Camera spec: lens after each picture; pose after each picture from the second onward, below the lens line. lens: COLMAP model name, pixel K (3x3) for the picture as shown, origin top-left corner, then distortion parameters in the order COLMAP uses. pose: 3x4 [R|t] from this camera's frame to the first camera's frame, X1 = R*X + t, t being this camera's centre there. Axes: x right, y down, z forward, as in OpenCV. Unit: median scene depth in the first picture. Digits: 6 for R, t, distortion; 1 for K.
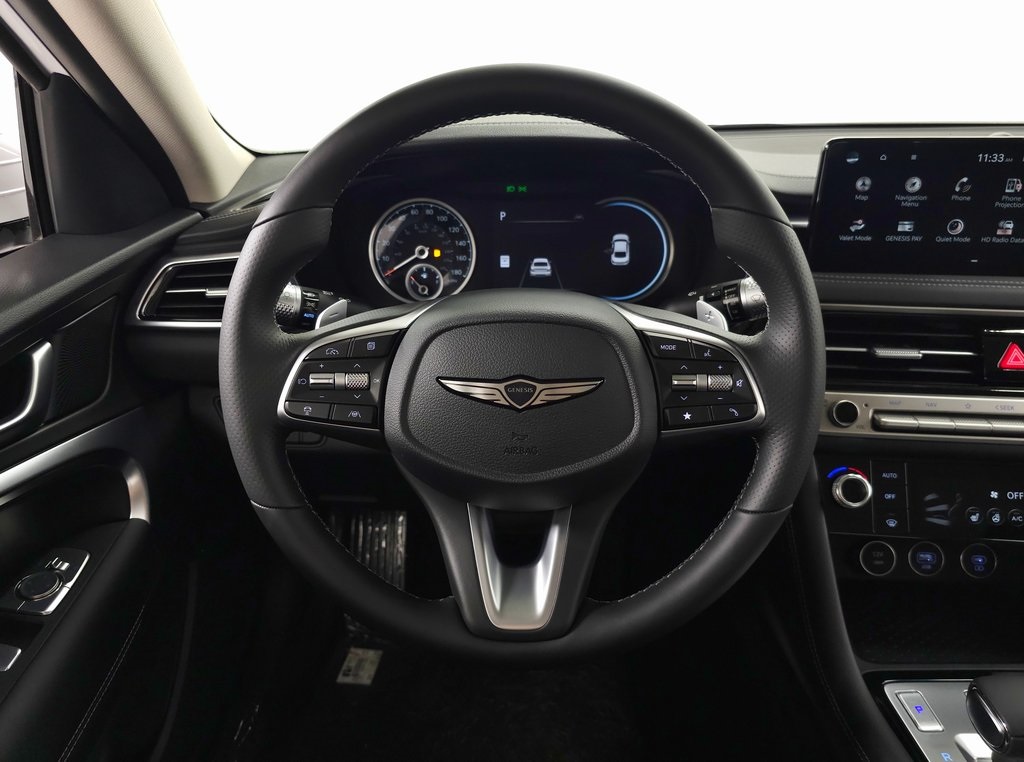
lens RADIAL K [[689.3, 0, 512.0], [0, 689.3, 381.0], [0, 0, 1]] dist [-0.002265, -0.000801]
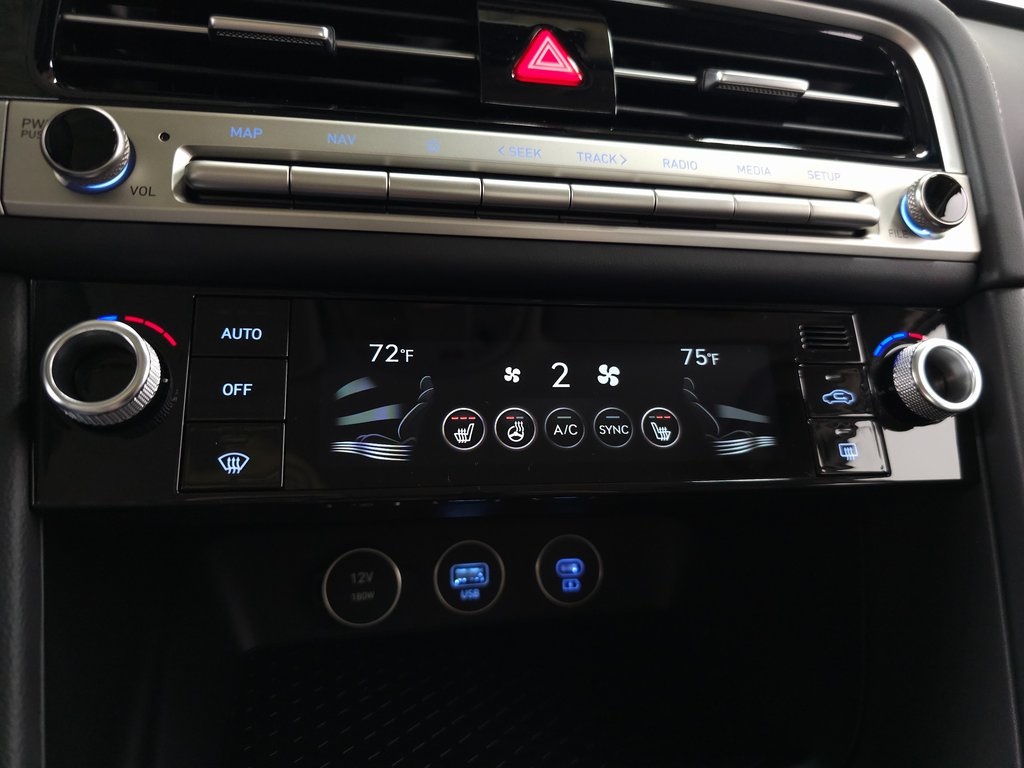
lens RADIAL K [[682.8, 0, 512.0], [0, 682.8, 384.0], [0, 0, 1]] dist [0.058623, -0.086961]
pose [[0.950678, -0.017648, 0.309676, 0.576037], [0.051348, 0.993559, -0.101014, 0.208245], [-0.305898, 0.111934, 0.945461, 0.629254]]
